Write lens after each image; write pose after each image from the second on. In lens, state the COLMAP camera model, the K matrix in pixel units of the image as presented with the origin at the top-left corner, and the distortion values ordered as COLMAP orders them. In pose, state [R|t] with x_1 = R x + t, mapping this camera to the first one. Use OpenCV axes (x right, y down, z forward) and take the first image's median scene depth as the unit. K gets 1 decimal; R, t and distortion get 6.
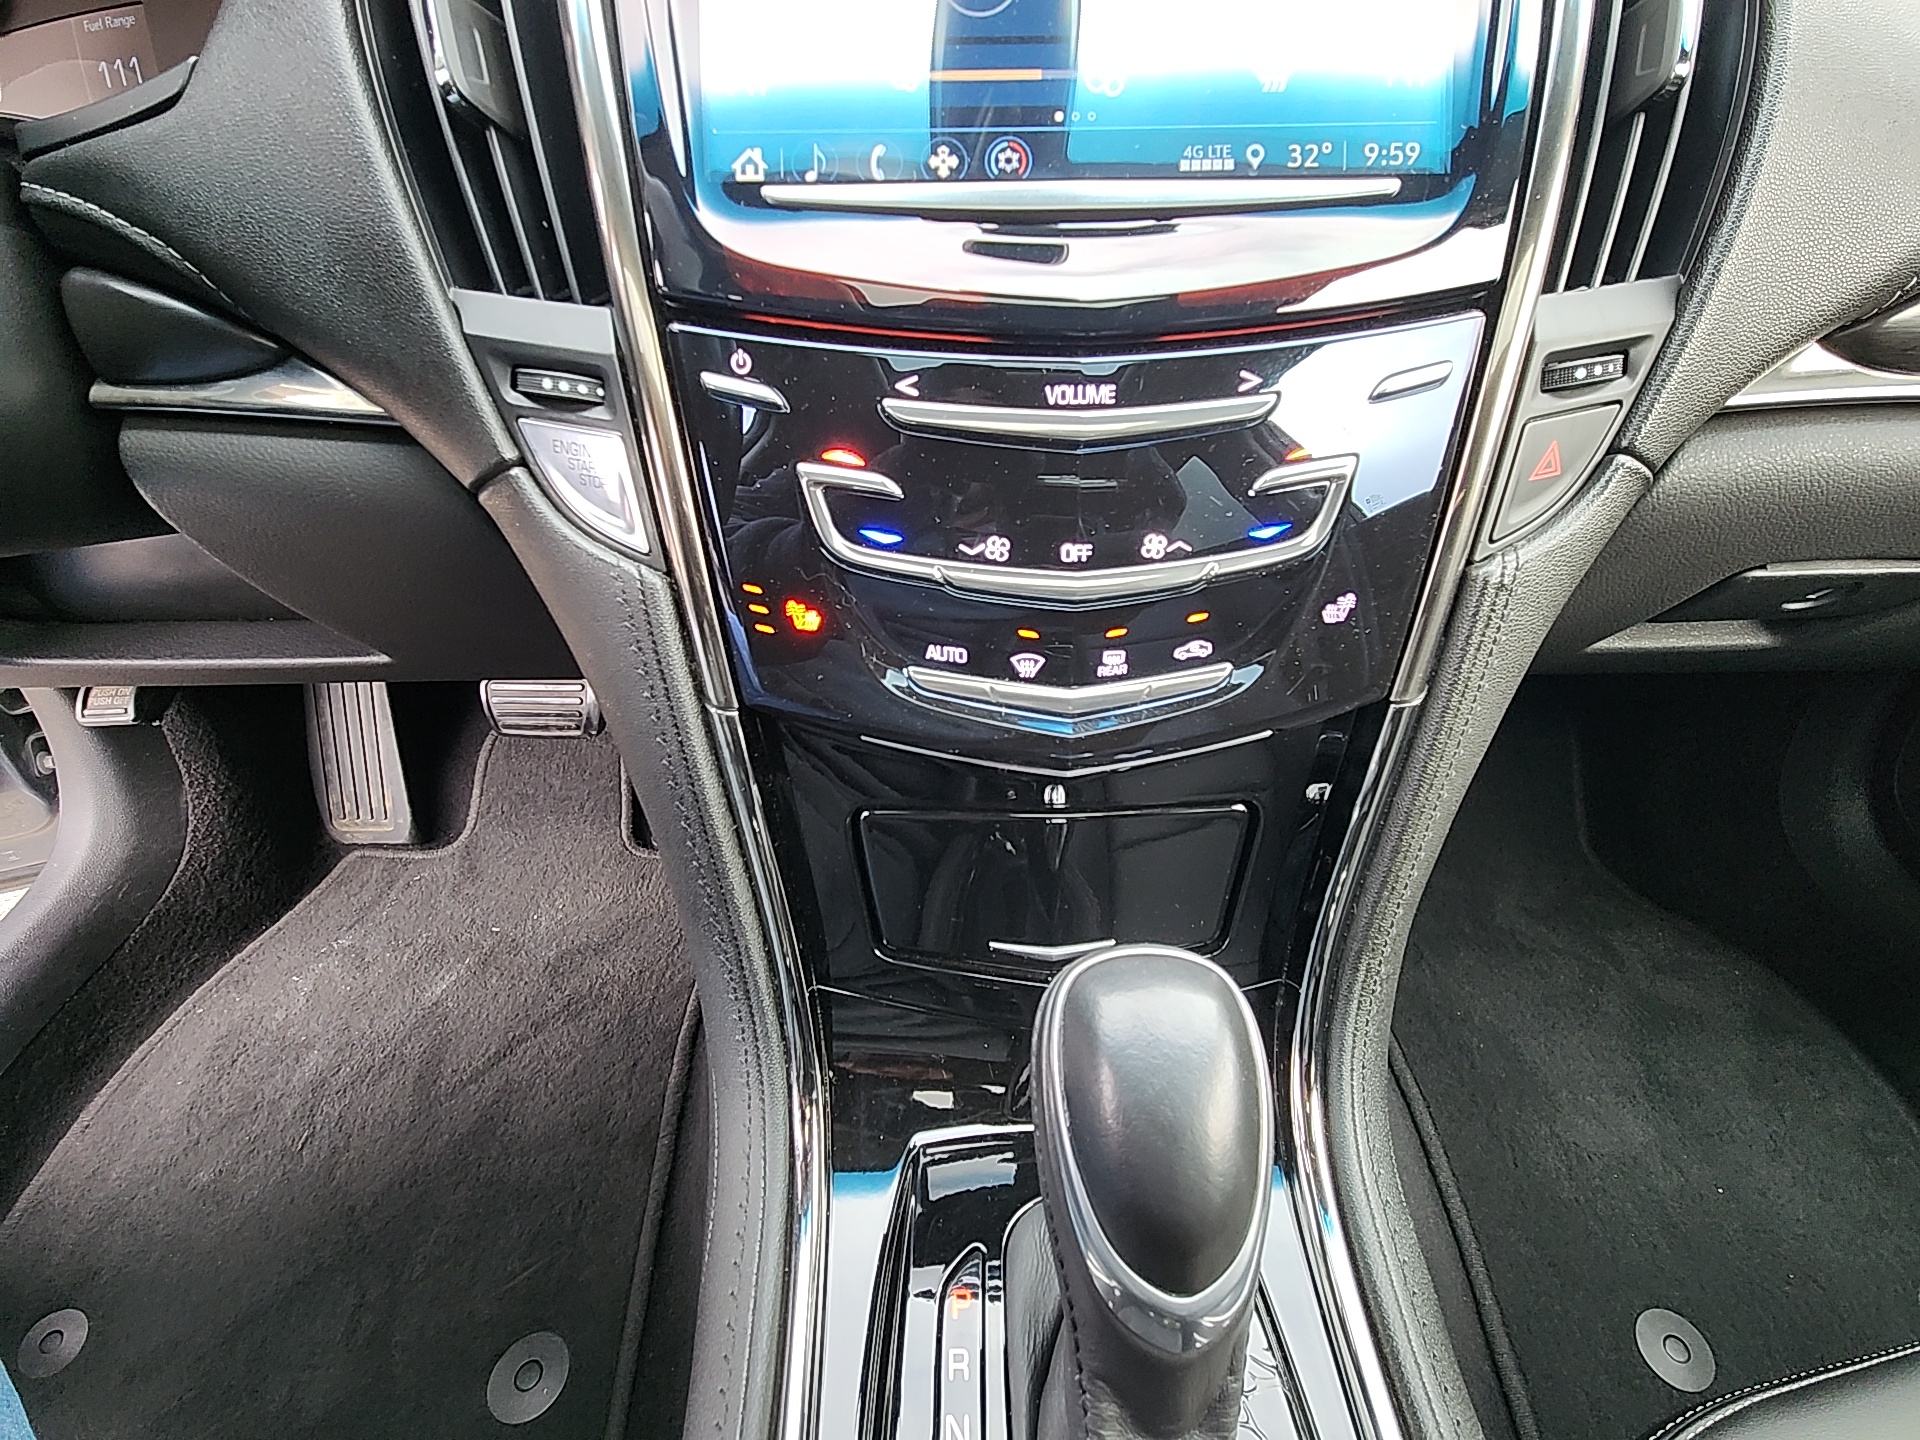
lens RADIAL K [[758.6, 0, 953.8], [0, 758.6, 712.9], [0, 0, 1]] dist [0.007513, 0.000051]
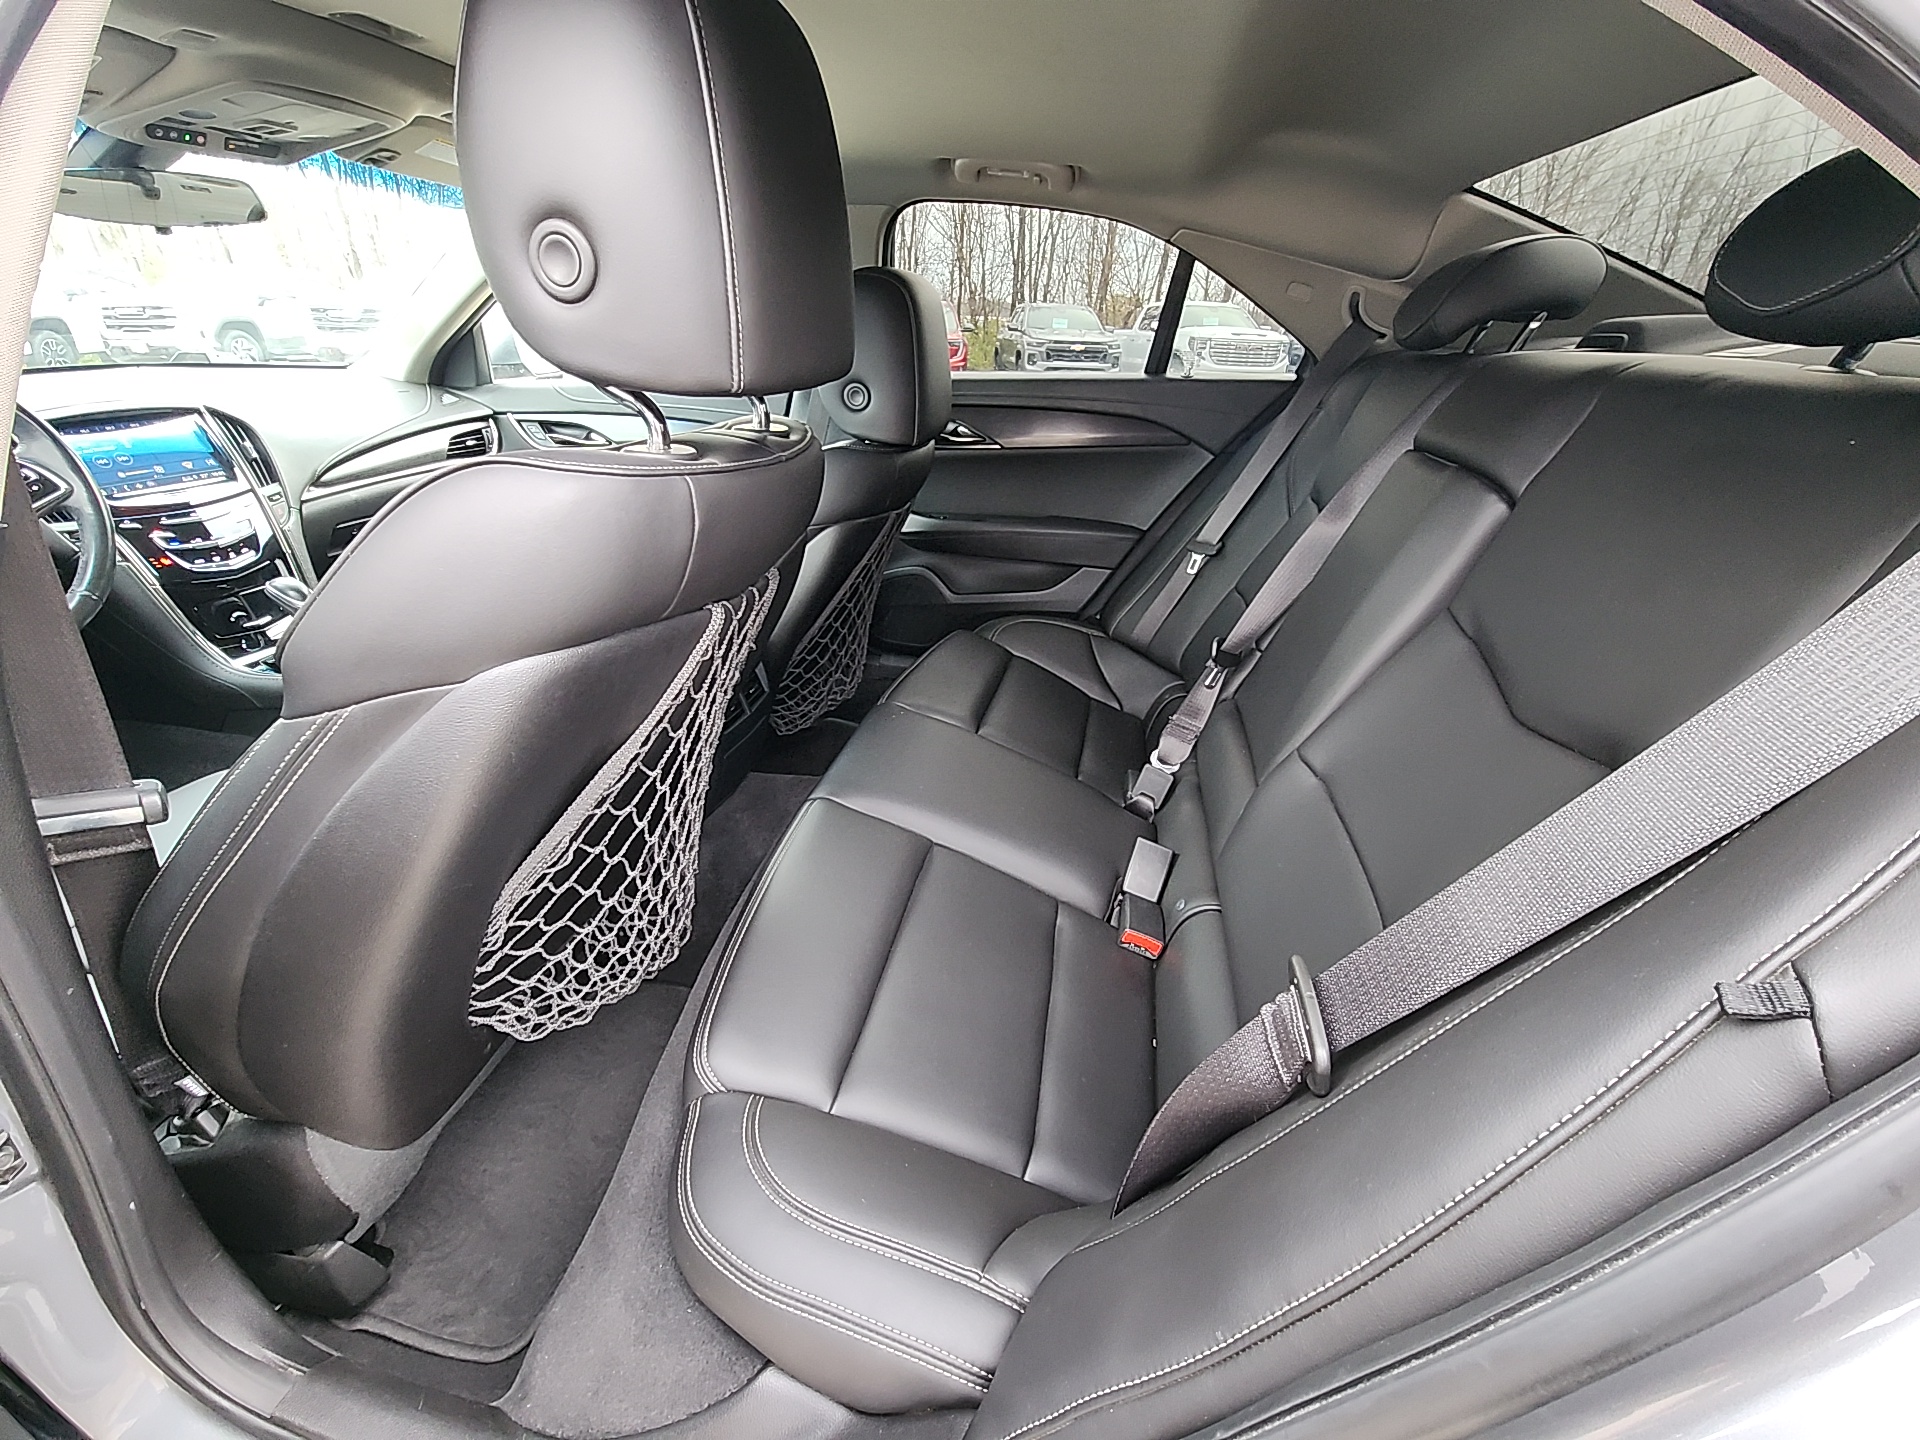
lens RADIAL K [[773.0, 0, 952.6], [0, 773.0, 709.0], [0, 0, 1]] dist [0.018495, -0.015572]
pose [[0.231678, -0.413112, 0.880718, -4.448458], [0.561177, 0.796277, 0.225883, 2.769670], [-0.794611, 0.441906, 0.416309, -5.610724]]
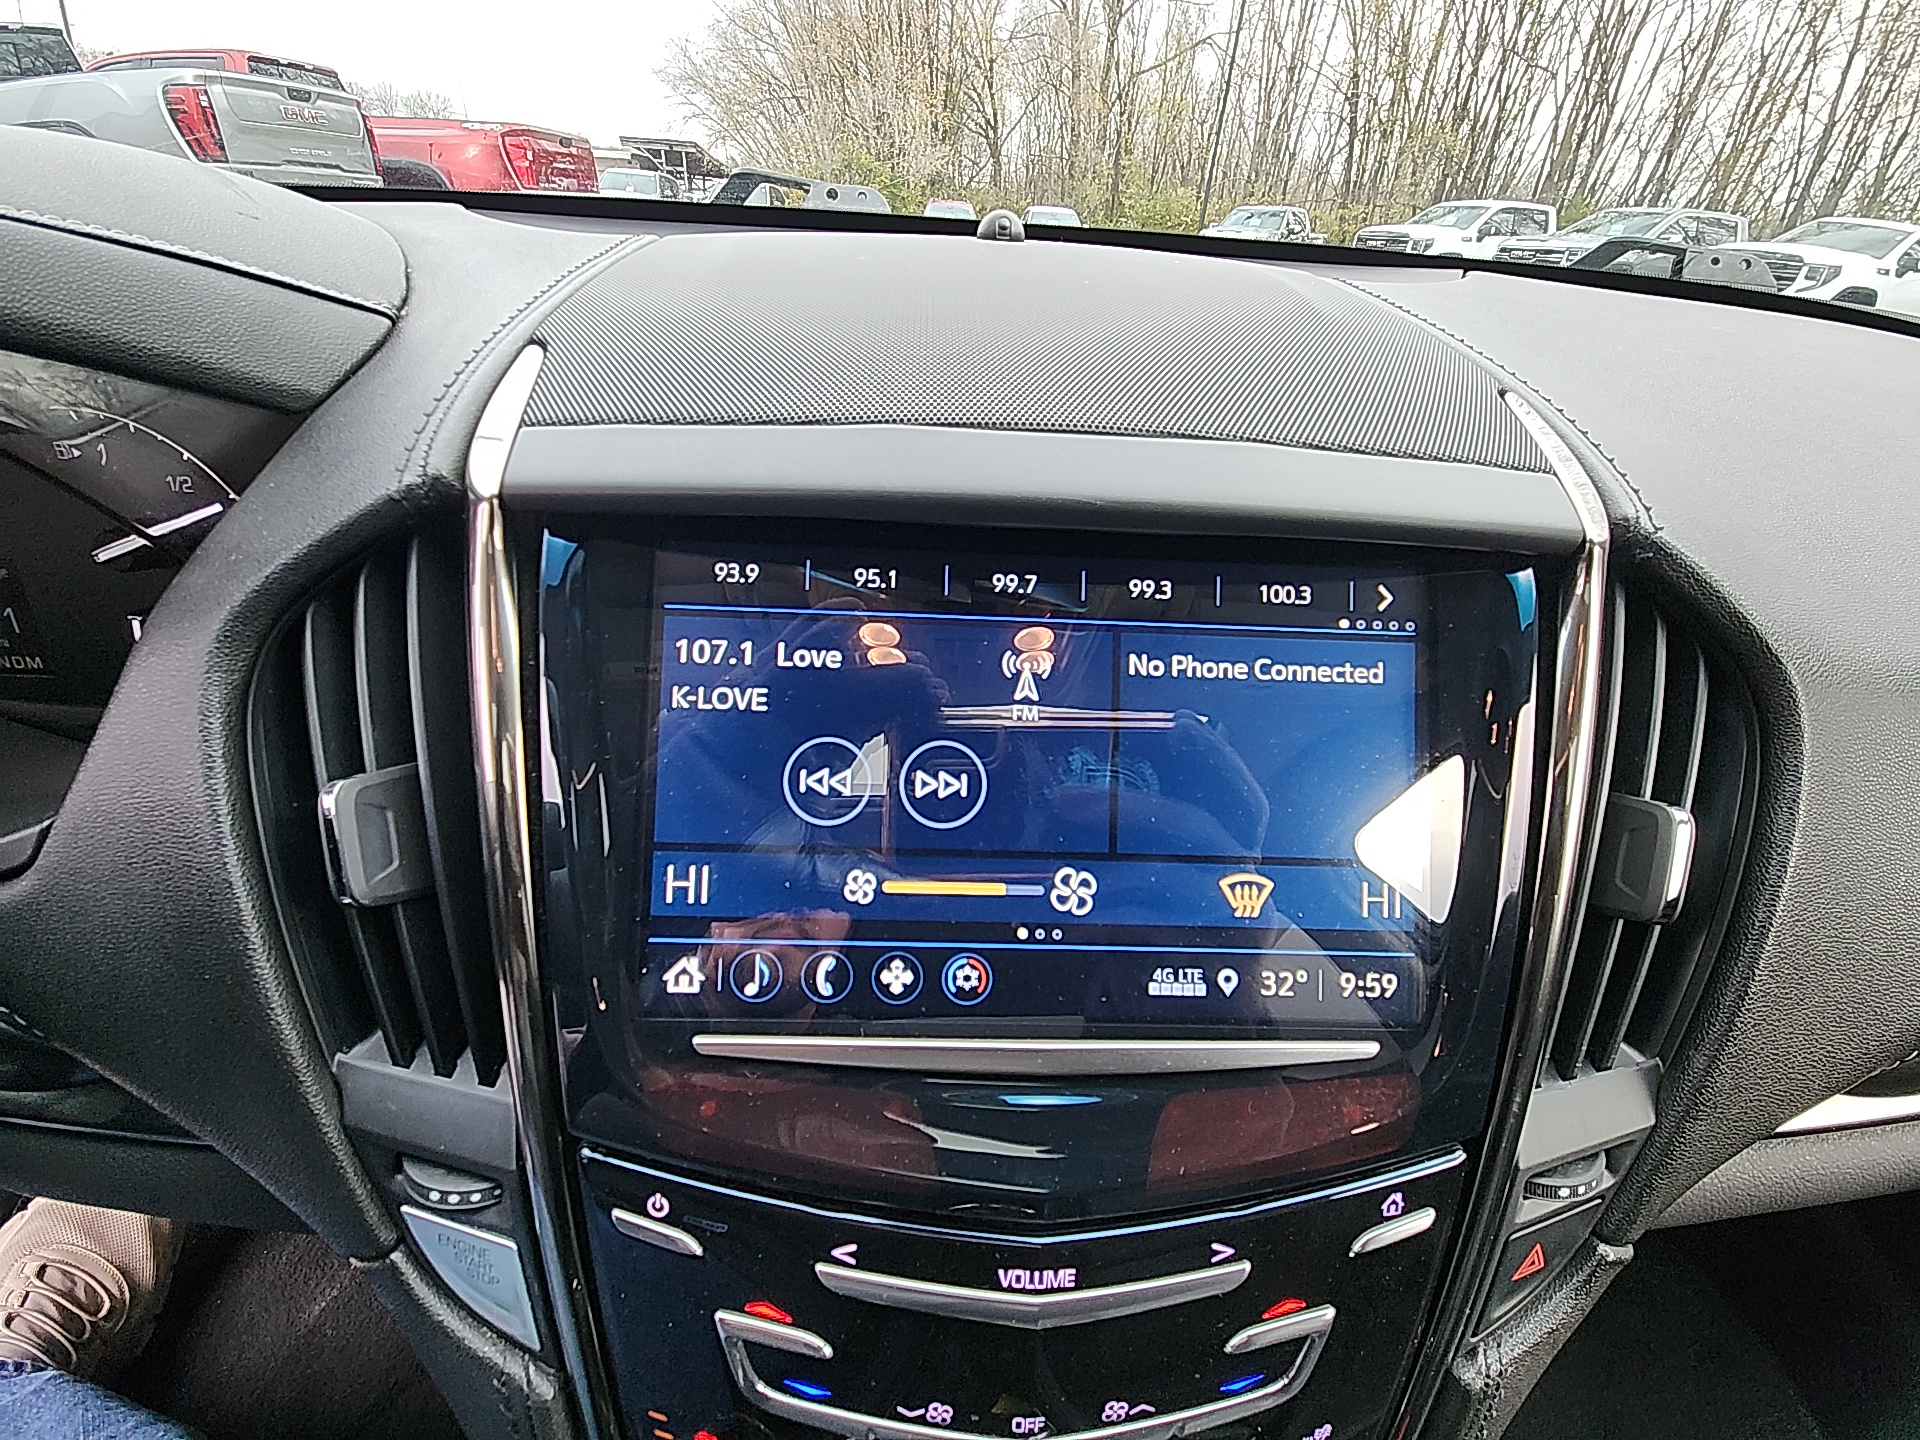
lens RADIAL K [[762.7, 0, 951.6], [0, 762.7, 710.5], [0, 0, 1]] dist [0.030904, -0.019629]
pose [[0.998021, 0.041093, 0.047601, -0.004849], [-0.037322, 0.996288, -0.077576, -0.958434], [-0.050613, 0.075646, 0.995849, 0.043896]]
